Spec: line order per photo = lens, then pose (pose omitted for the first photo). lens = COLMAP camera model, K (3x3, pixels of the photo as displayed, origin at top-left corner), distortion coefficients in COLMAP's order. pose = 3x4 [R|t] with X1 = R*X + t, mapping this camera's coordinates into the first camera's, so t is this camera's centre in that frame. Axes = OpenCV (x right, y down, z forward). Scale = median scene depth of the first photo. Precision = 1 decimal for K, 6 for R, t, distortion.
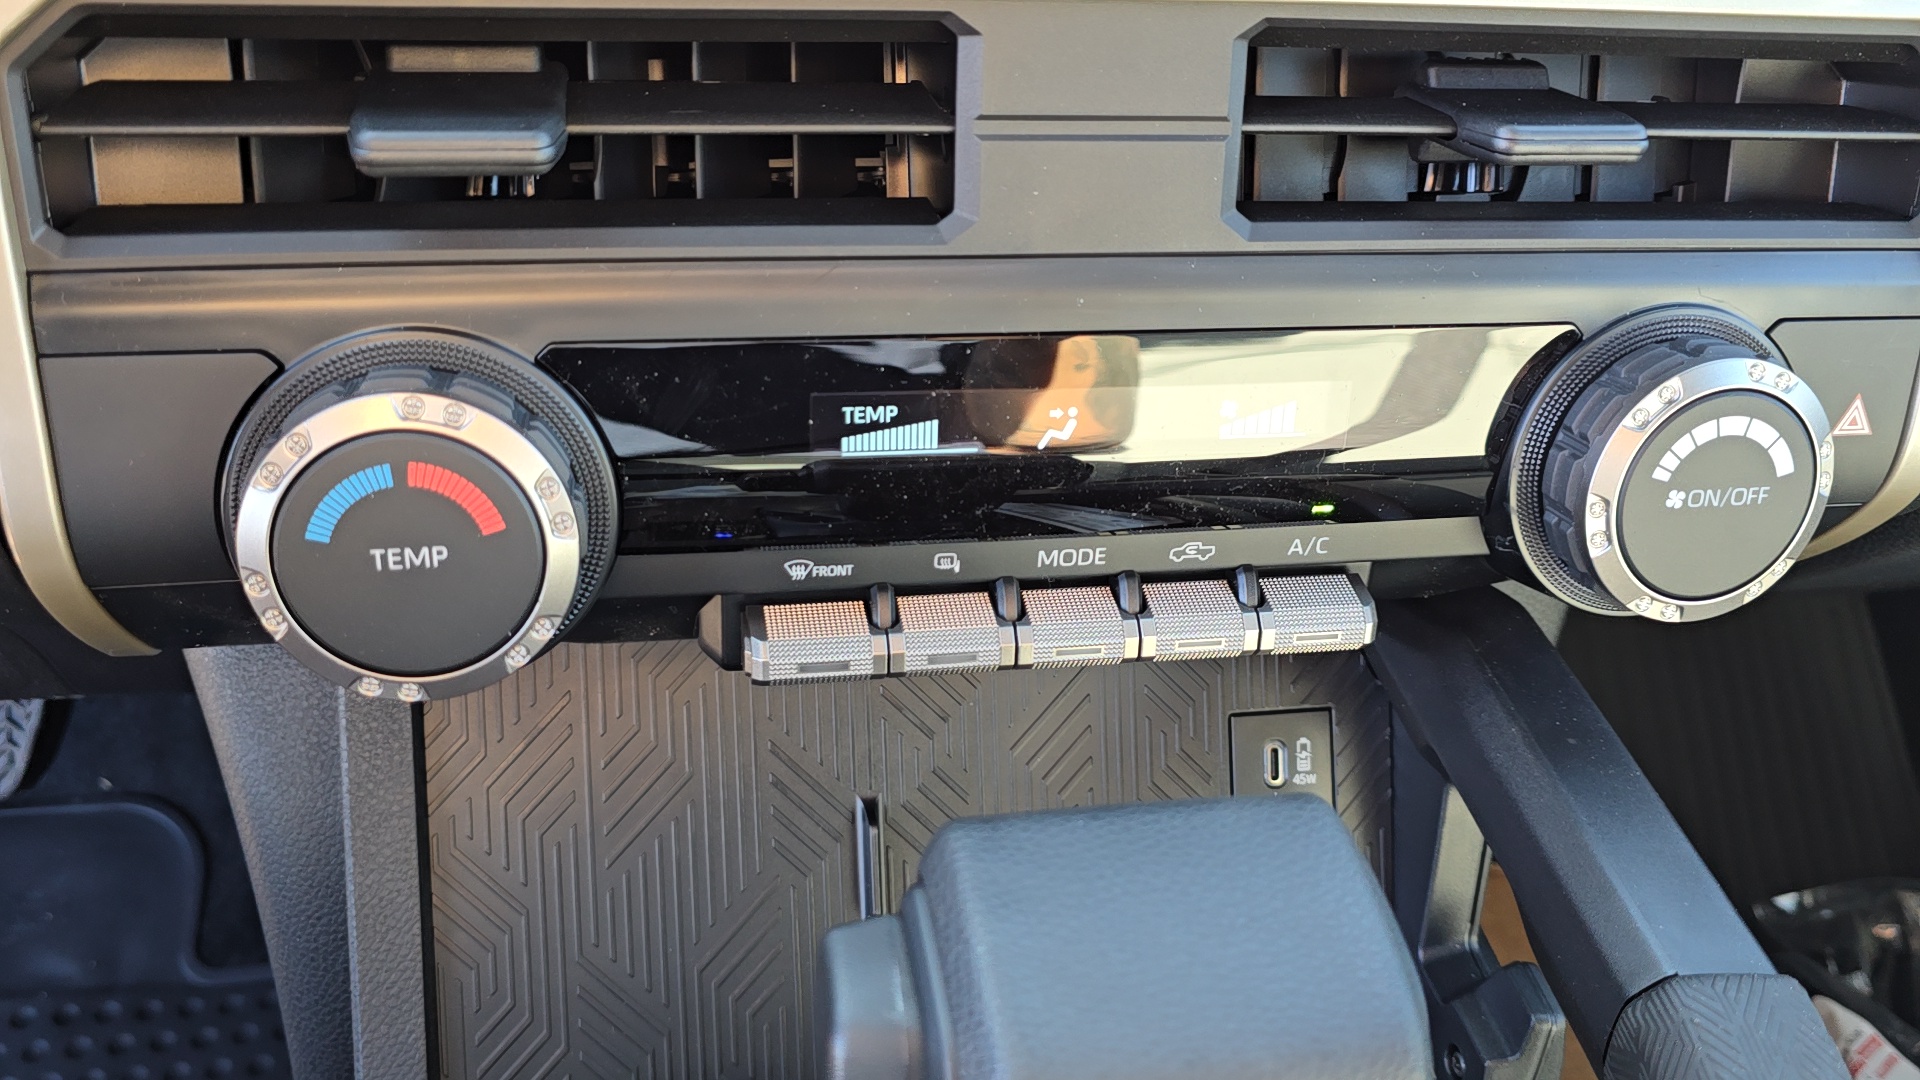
lens RADIAL K [[1606.0, 0, 960.0], [0, 1606.0, 540.0], [0, 0, 1]] dist [-0.009574, 0.002907]
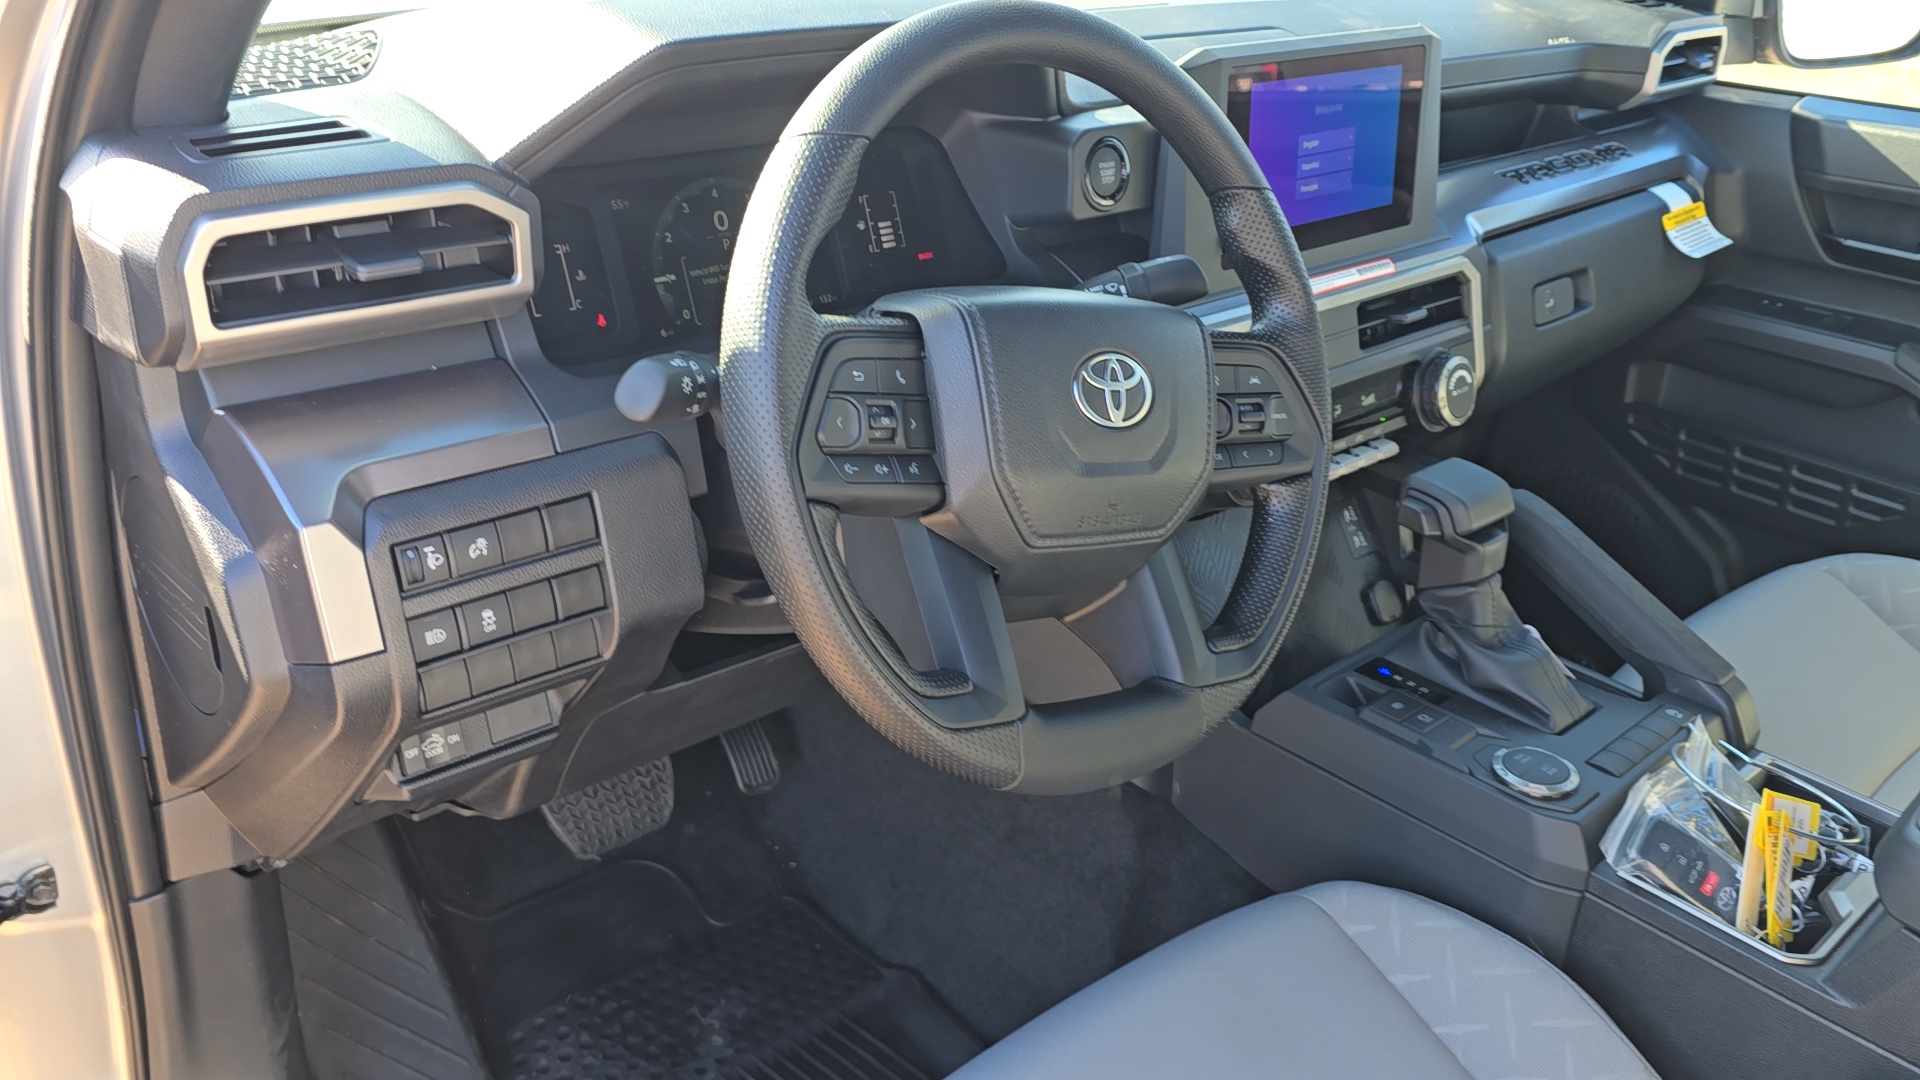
lens RADIAL K [[1606.0, 0, 960.0], [0, 1606.0, 540.0], [0, 0, 1]] dist [-0.009574, 0.002907]
pose [[0.833913, -0.256667, 0.488580, -2.665280], [0.320813, 0.945784, -0.050715, 0.131181], [-0.449074, 0.199035, 0.871044, -1.909802]]
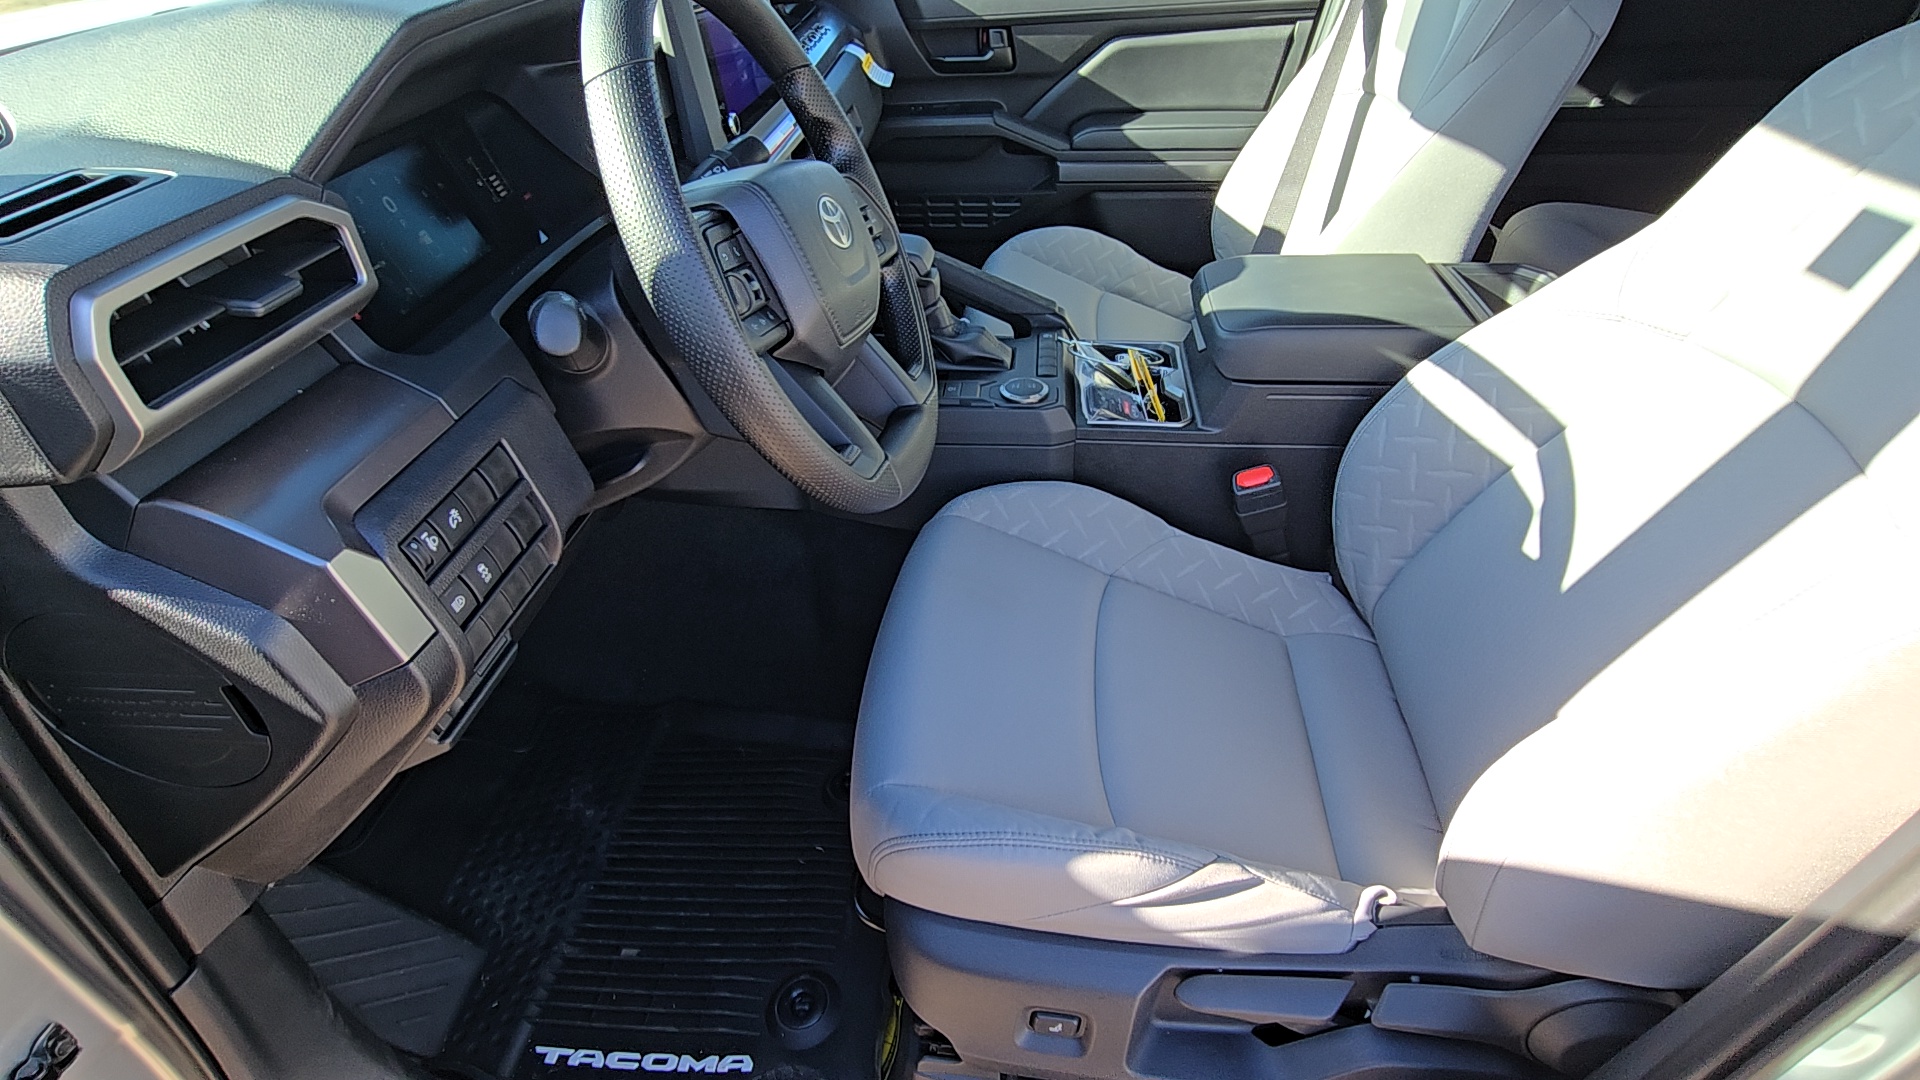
lens RADIAL K [[977.2, 0, 951.5], [0, 977.2, 549.9], [0, 0, 1]] dist [0.003946, 0.000842]
pose [[0.249144, -0.633336, 0.732675, -3.173498], [0.598209, 0.695593, 0.397863, -0.359206], [-0.761625, 0.339168, 0.552170, -0.989032]]
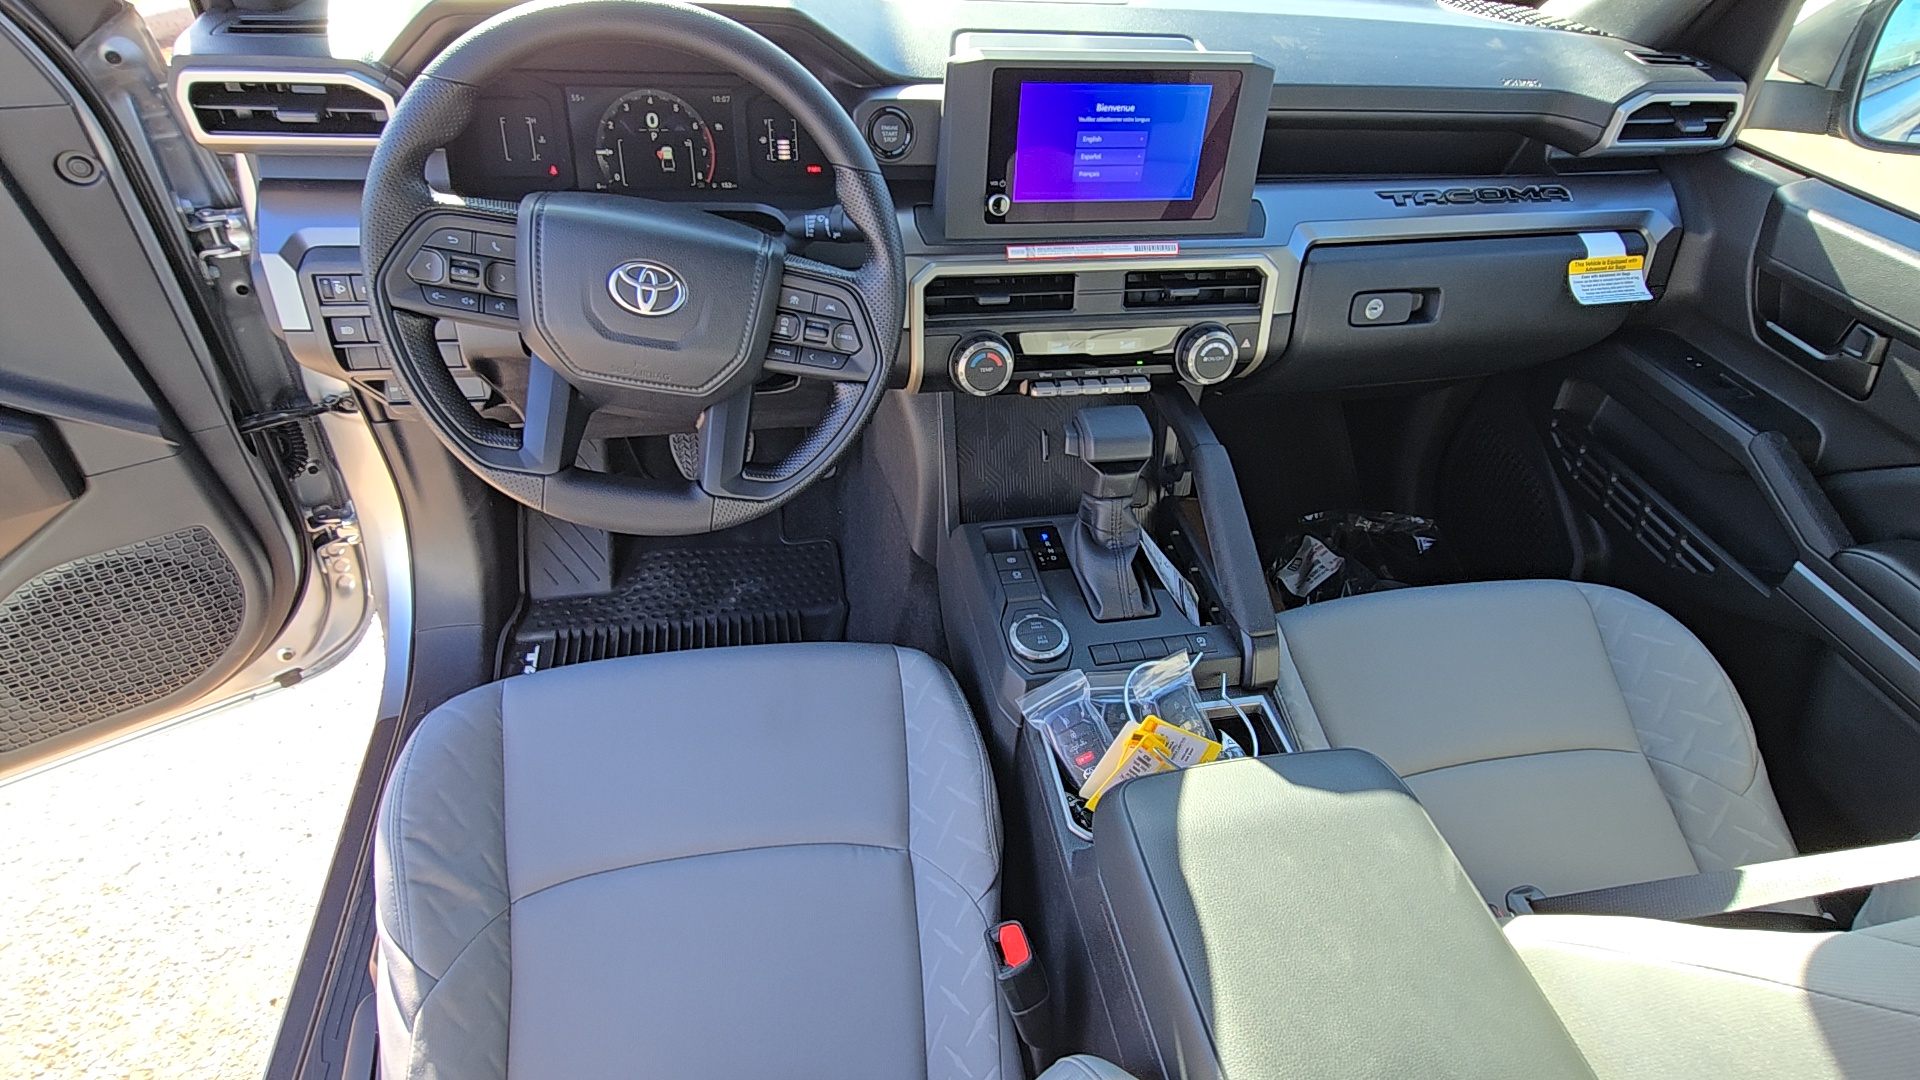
lens RADIAL K [[971.4, 0, 976.3], [0, 971.4, 537.1], [0, 0, 1]] dist [0.001631, 0.000718]
pose [[0.999435, -0.018656, 0.027945, -0.412755], [0.015727, 0.994701, 0.101601, 0.219878], [-0.029692, -0.101105, 0.994433, -2.226315]]
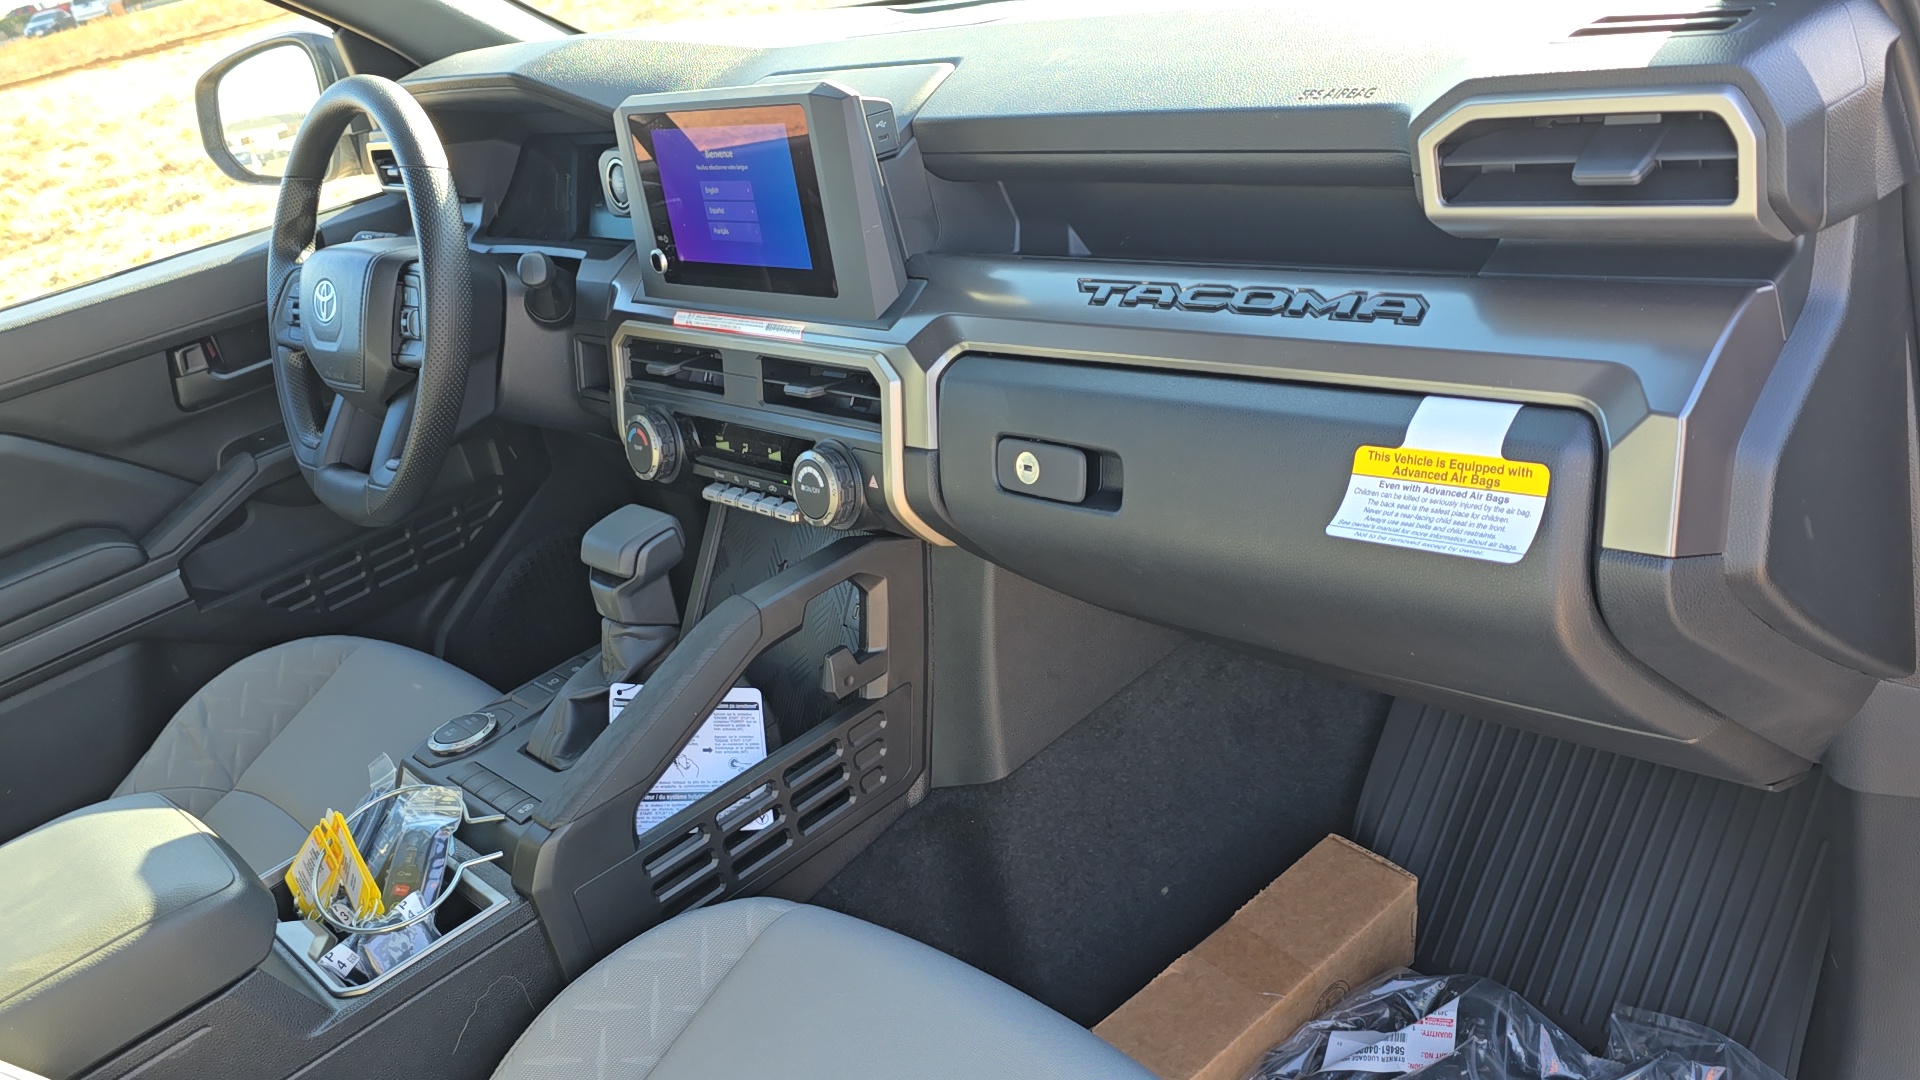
lens RADIAL K [[1606.0, 0, 960.0], [0, 1606.0, 540.0], [0, 0, 1]] dist [-0.009574, 0.002907]
pose [[0.504944, 0.176044, -0.845009, 3.779739], [-0.265152, 0.963281, 0.042239, -0.161309], [0.821417, 0.202727, 0.533082, -0.662179]]
